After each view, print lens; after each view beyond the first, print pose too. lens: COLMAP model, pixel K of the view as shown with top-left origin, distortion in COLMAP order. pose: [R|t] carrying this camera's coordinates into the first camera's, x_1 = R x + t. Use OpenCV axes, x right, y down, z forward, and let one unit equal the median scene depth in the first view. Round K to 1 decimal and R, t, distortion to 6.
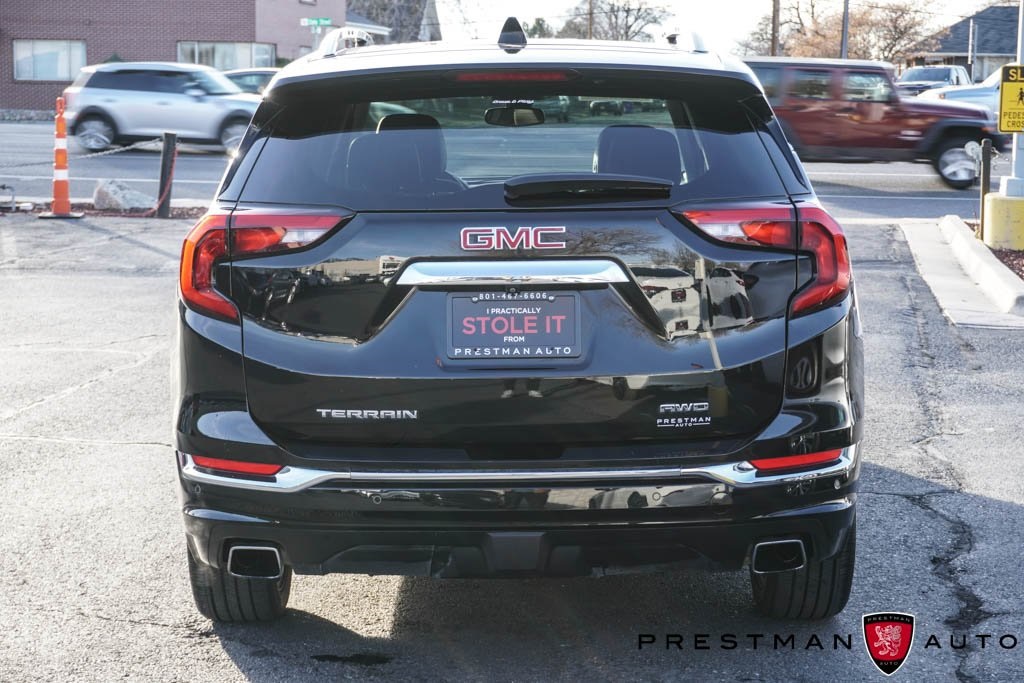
lens RADIAL K [[1891.4, 0, 511.0], [0, 1891.4, 347.6], [0, 0, 1]] dist [0.076024, 0.000000]
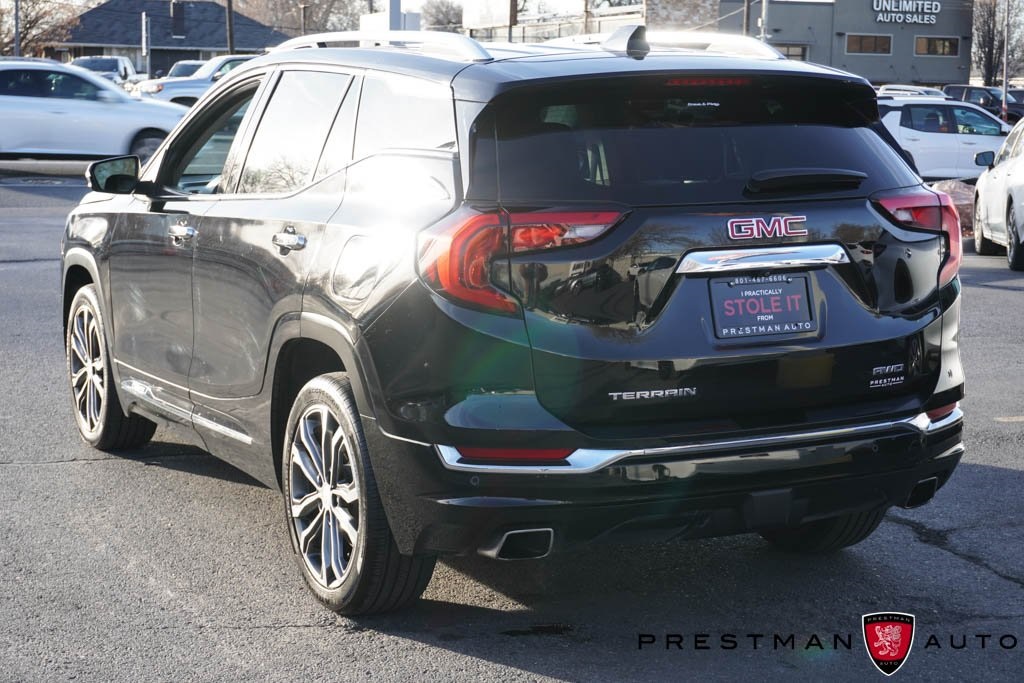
lens RADIAL K [[1891.4, 0, 510.7], [0, 1891.4, 336.8], [0, 0, 1]] dist [0.076024, 0.000000]
pose [[0.887344, -0.056475, 0.457636, -0.643248], [0.056478, 0.998310, 0.013688, -0.017110], [-0.457636, 0.013701, 0.889034, 0.074298]]
